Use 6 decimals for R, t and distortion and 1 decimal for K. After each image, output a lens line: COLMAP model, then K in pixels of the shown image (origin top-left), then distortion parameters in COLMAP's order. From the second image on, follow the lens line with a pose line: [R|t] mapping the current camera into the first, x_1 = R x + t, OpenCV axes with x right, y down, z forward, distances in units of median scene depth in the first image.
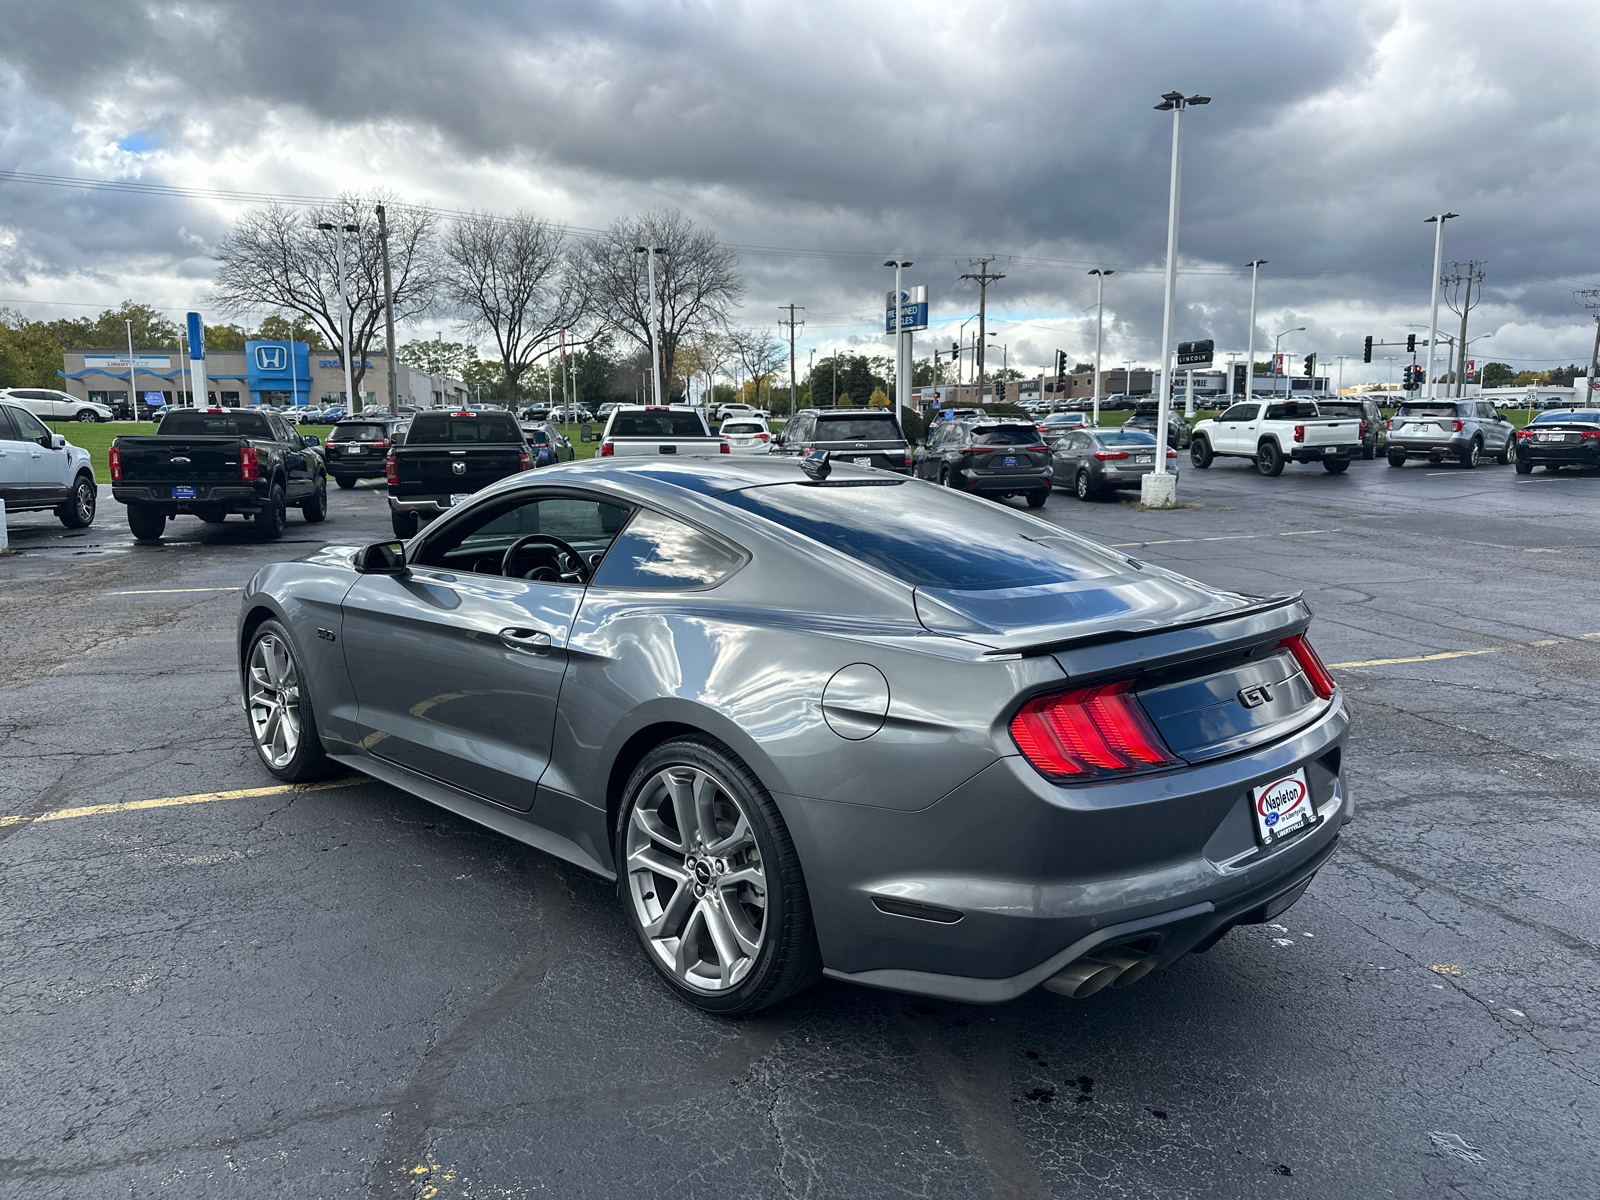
lens RADIAL K [[1165.0, 0, 760.9], [0, 1165.0, 675.3], [0, 0, 1]] dist [-0.008306, 0.007135]
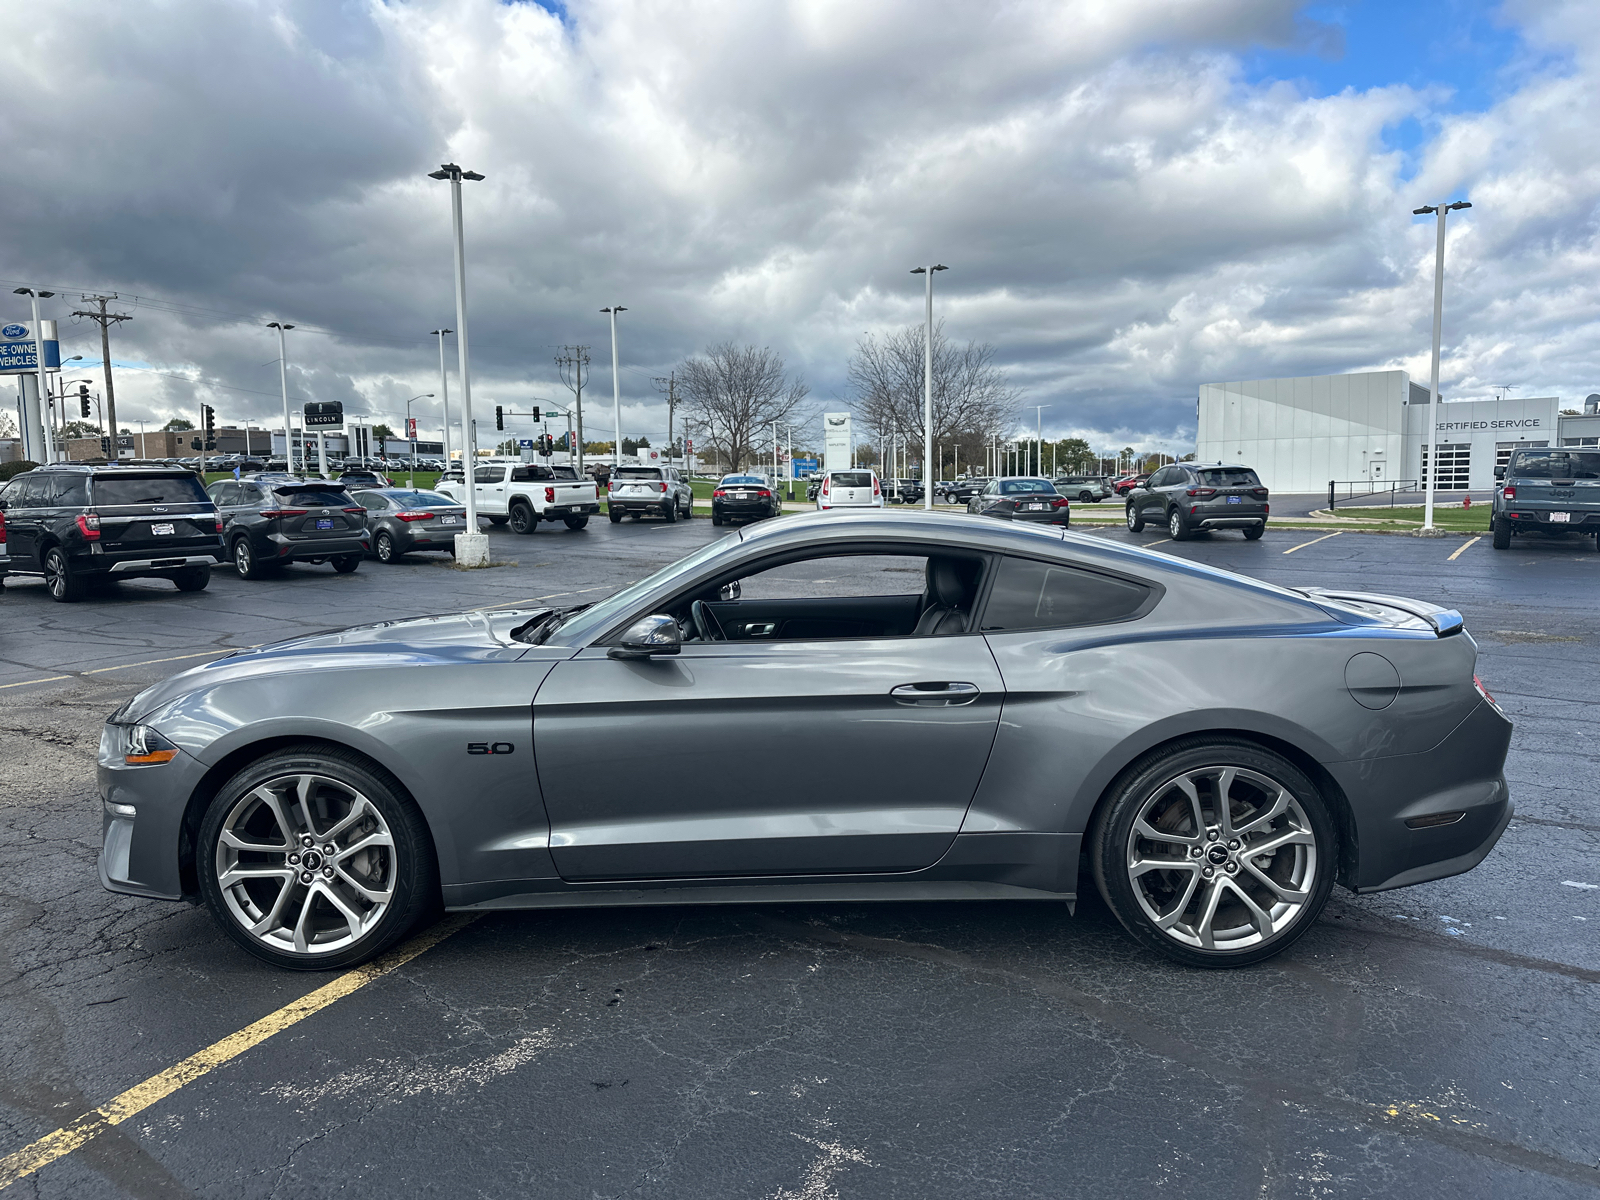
lens RADIAL K [[1189.8, 0, 831.7], [0, 1189.8, 666.8], [0, 0, 1]] dist [-0.014625, 0.014160]
pose [[0.690860, -0.104846, 0.715346, -0.206807], [0.149398, 0.988777, 0.000638, -0.013898], [-0.707385, 0.106431, 0.698770, 0.076930]]
